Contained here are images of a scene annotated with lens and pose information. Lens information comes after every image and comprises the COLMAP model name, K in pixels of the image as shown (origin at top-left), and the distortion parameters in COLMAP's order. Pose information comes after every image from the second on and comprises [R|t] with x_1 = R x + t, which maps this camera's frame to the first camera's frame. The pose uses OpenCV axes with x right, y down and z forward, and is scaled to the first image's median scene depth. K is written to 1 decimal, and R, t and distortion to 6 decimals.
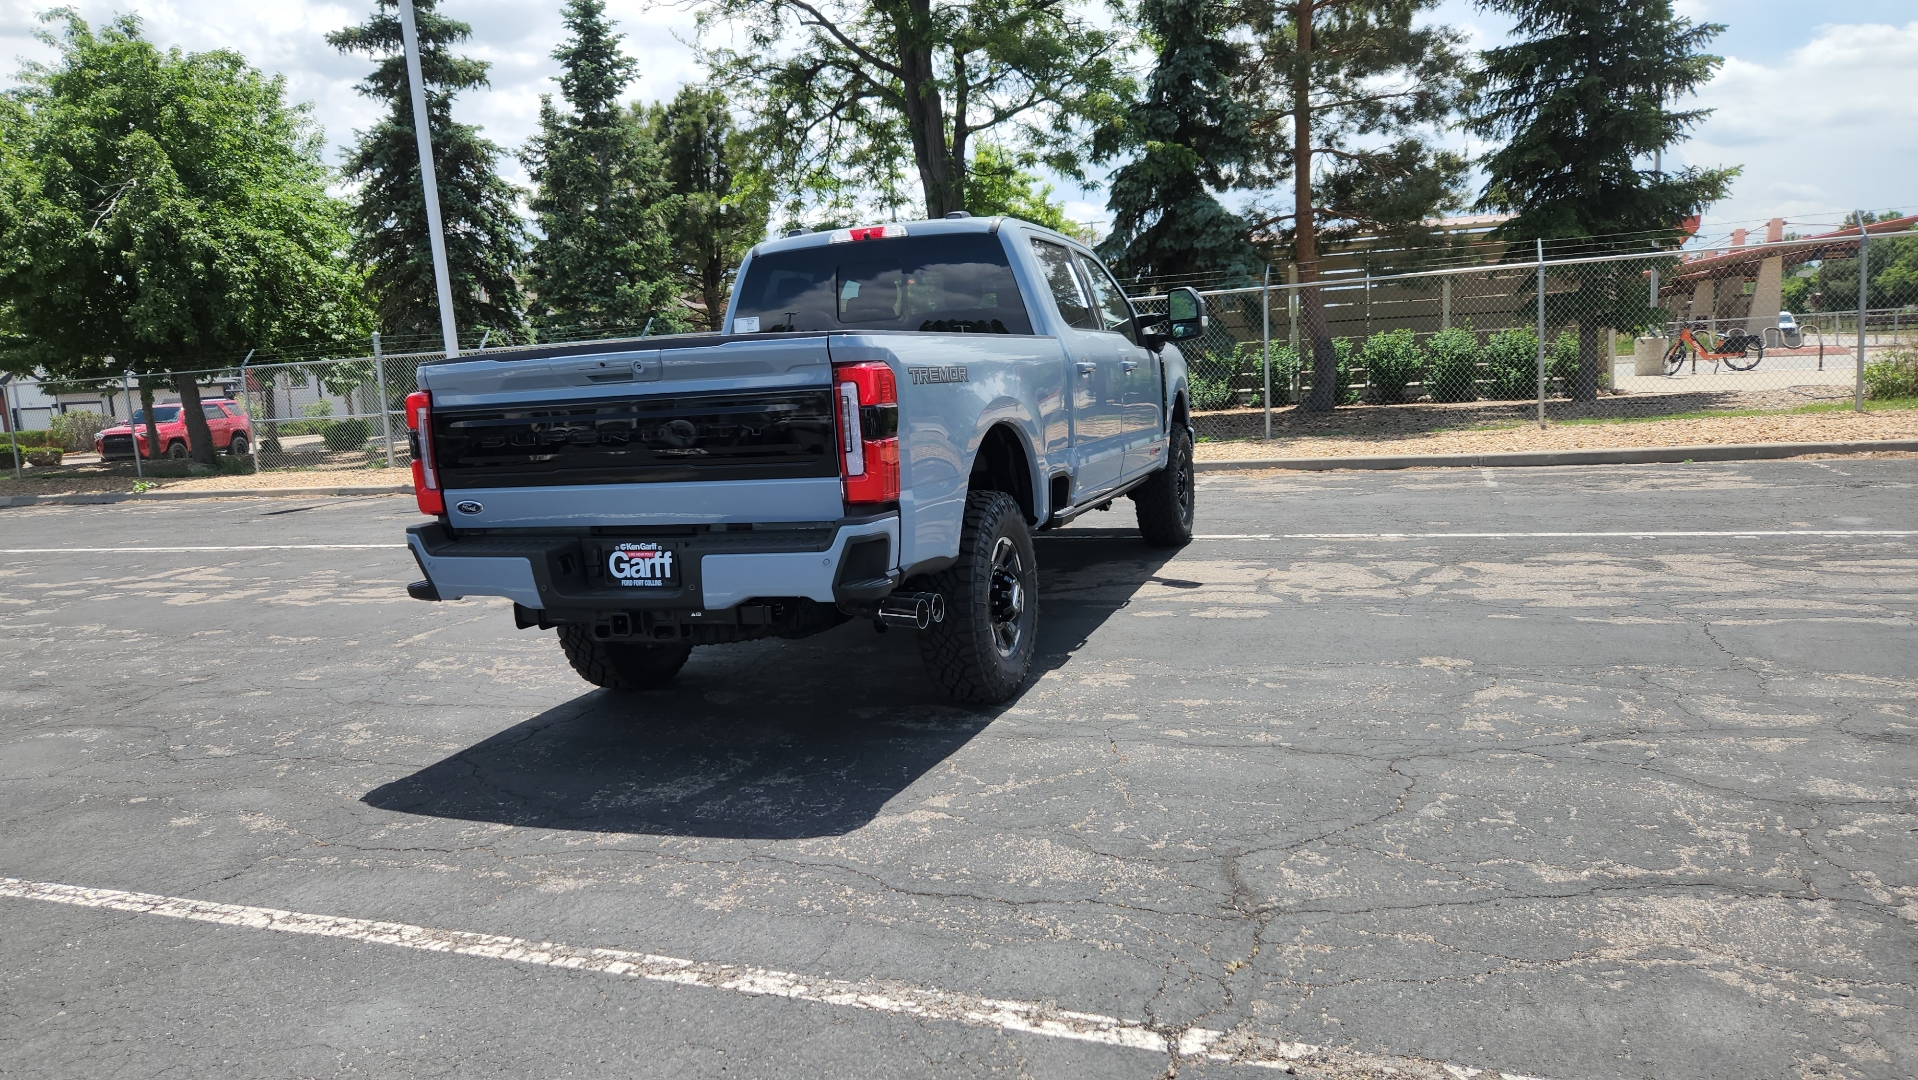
lens RADIAL K [[1284.5, 0, 903.4], [0, 1284.5, 534.3], [0, 0, 1]] dist [0.065512, -0.052641]
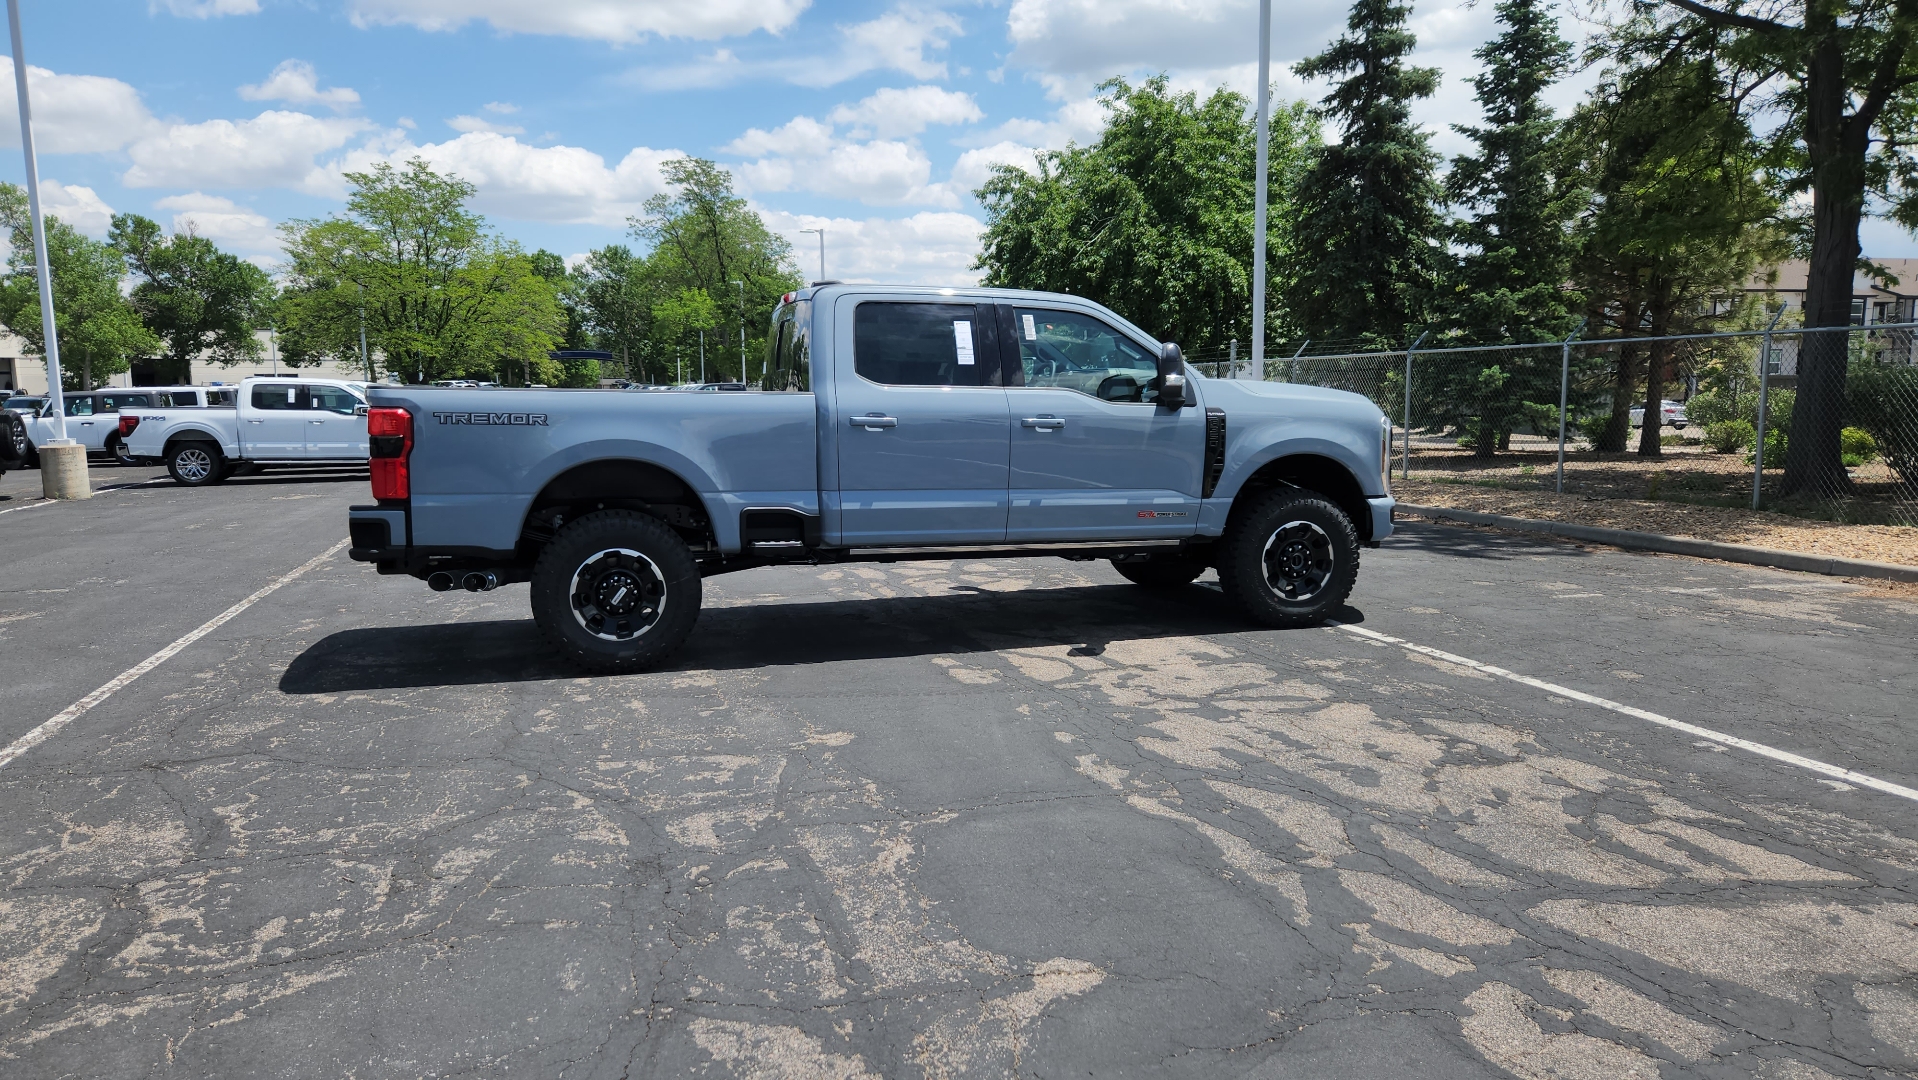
lens RADIAL K [[1280.3, 0, 925.0], [0, 1280.3, 536.0], [0, 0, 1]] dist [0.072965, -0.062538]
pose [[0.613301, 0.145625, -0.776309, 1.322028], [-0.136861, 0.987583, 0.077134, -0.157981], [0.777902, 0.058940, 0.625616, 0.455222]]
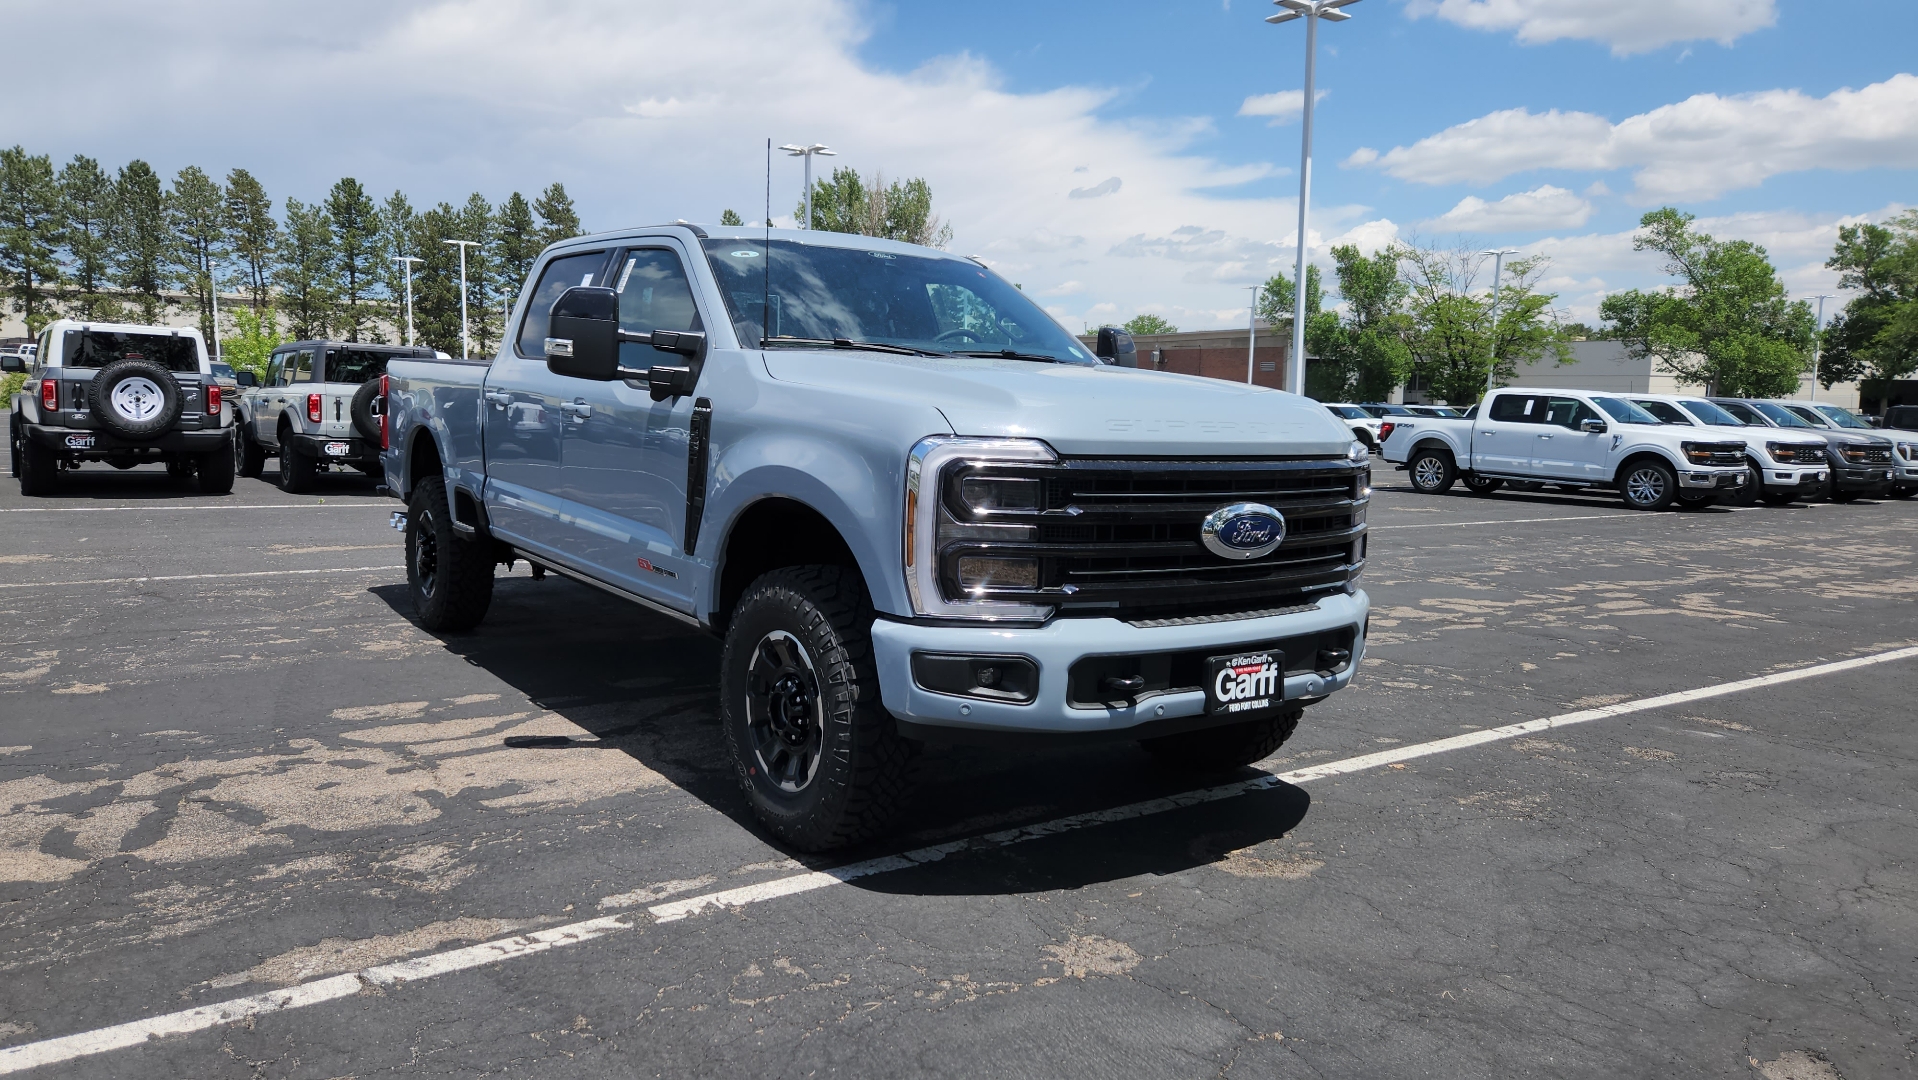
lens RADIAL K [[1279.7, 0, 910.6], [0, 1279.7, 515.3], [0, 0, 1]] dist [0.066960, -0.053319]
pose [[-0.544363, 0.125605, -0.829393, 0.979160], [-0.109338, 0.969667, 0.218611, -0.363906], [0.831694, 0.209688, -0.514117, 2.232426]]
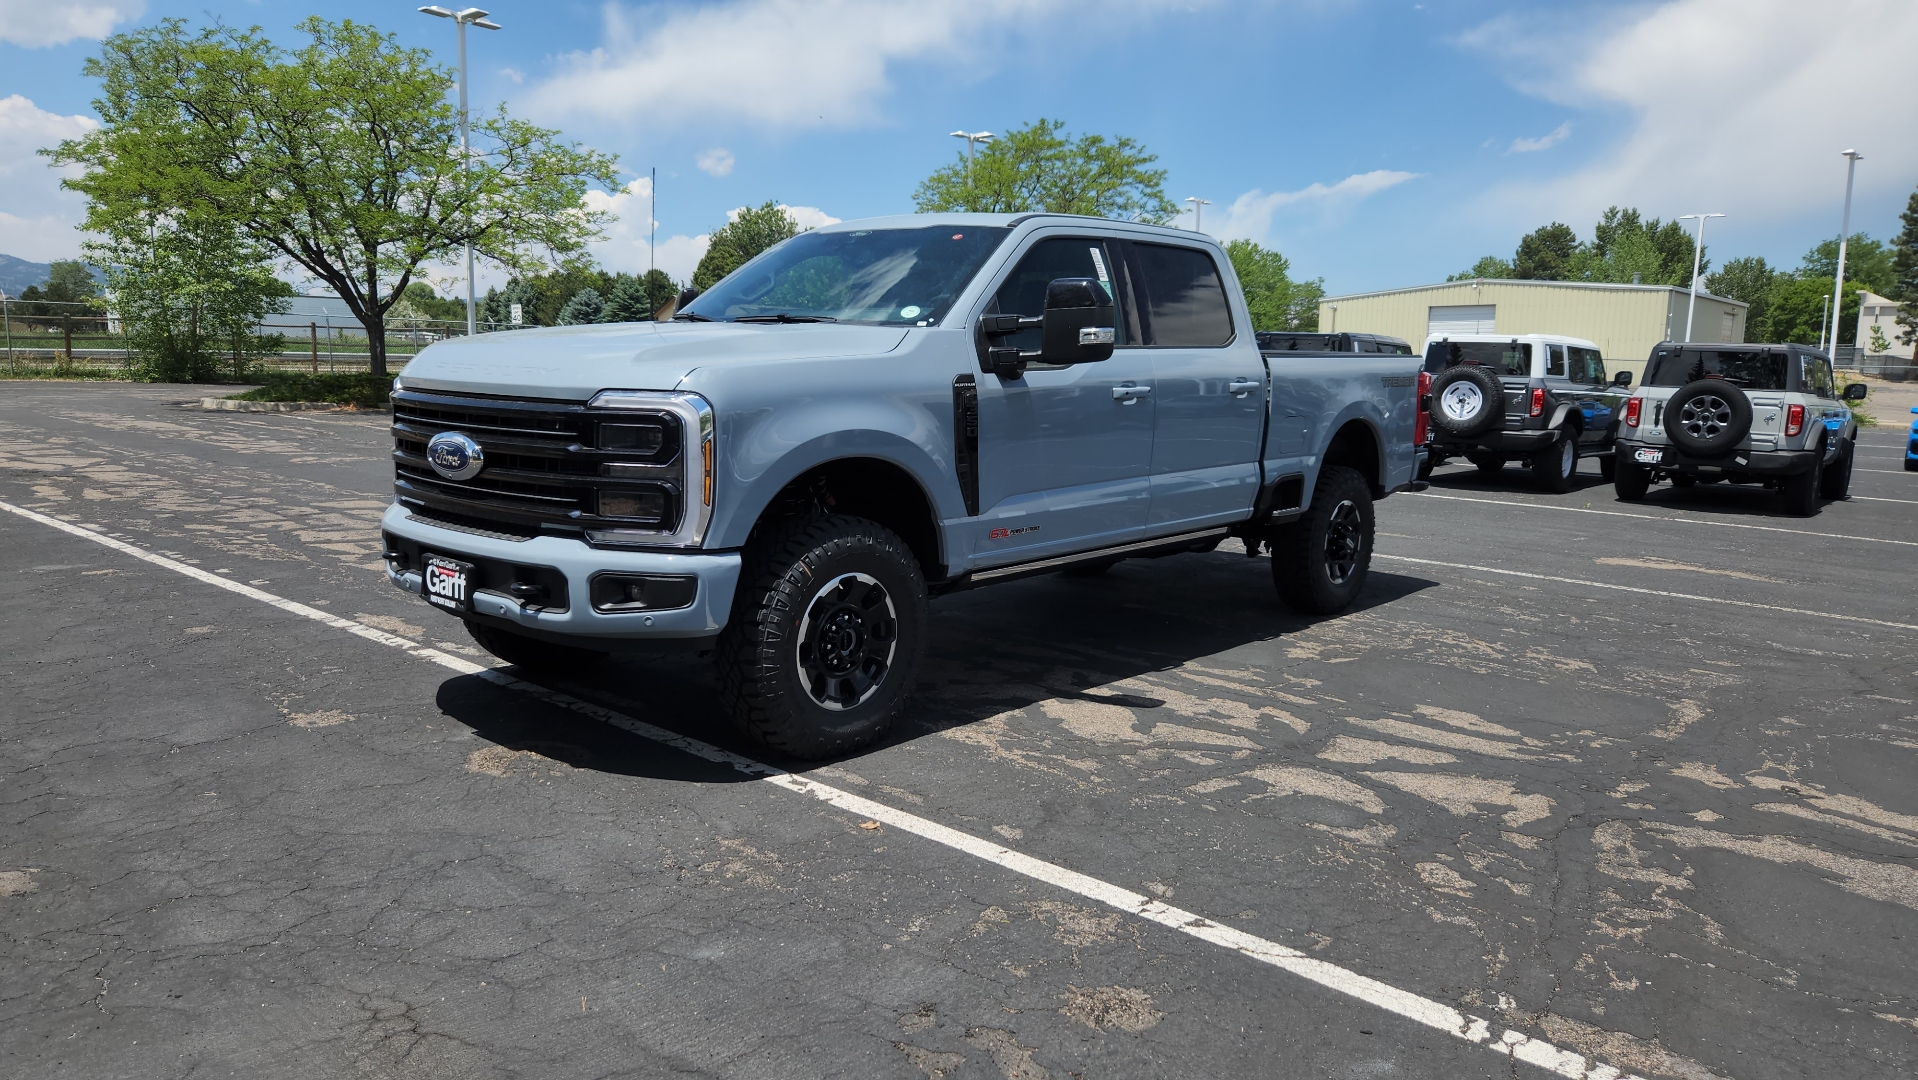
lens RADIAL K [[1281.2, 0, 941.8], [0, 1281.2, 539.2], [0, 0, 1]] dist [0.069353, -0.057615]
pose [[-0.941966, -0.007767, 0.335618, -0.334510], [0.078299, 0.967077, 0.242139, -0.347546], [-0.326449, 0.254365, -0.910346, 2.718525]]
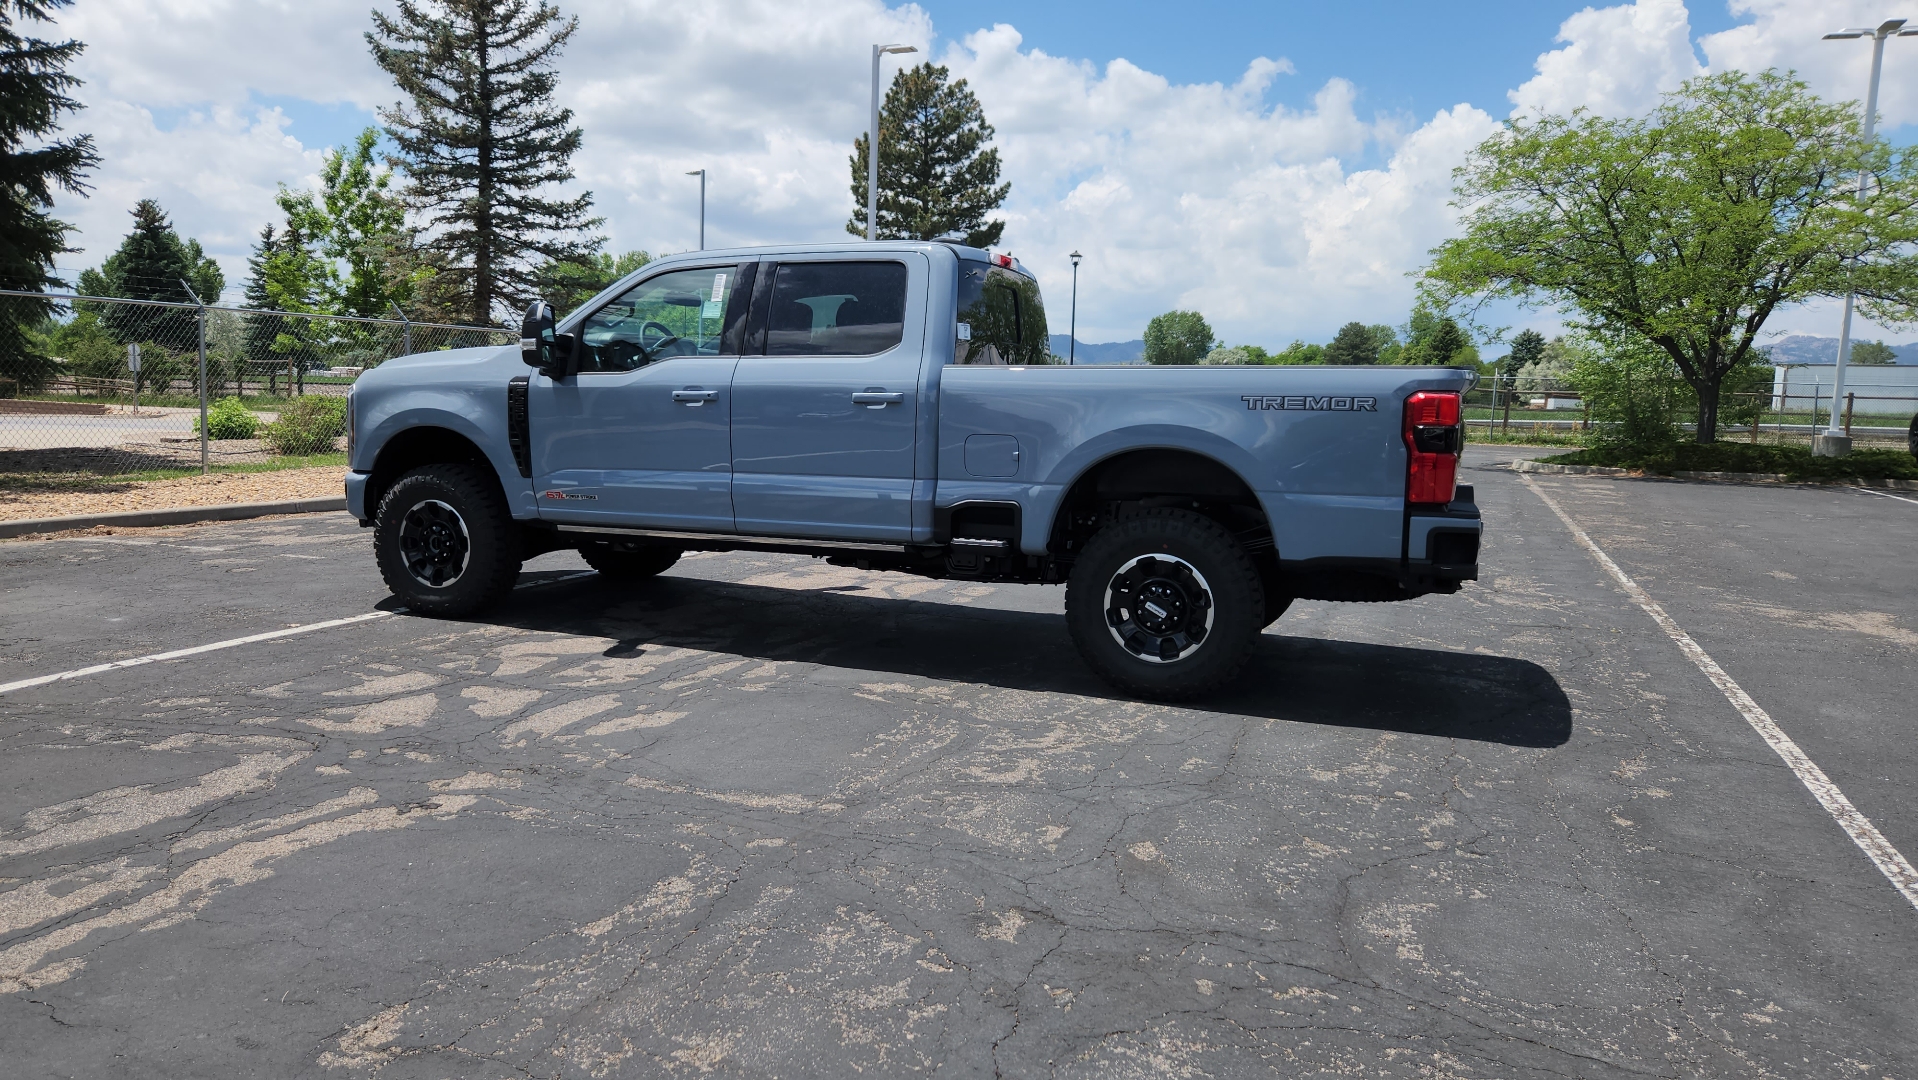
lens RADIAL K [[1294.8, 0, 934.4], [0, 1294.8, 536.0], [0, 0, 1]] dist [0.077464, -0.068670]
pose [[-0.012465, -0.047880, 0.998775, -1.420919], [0.106429, 0.993115, 0.048937, -0.085763], [-0.994242, 0.106908, -0.007284, 1.399794]]
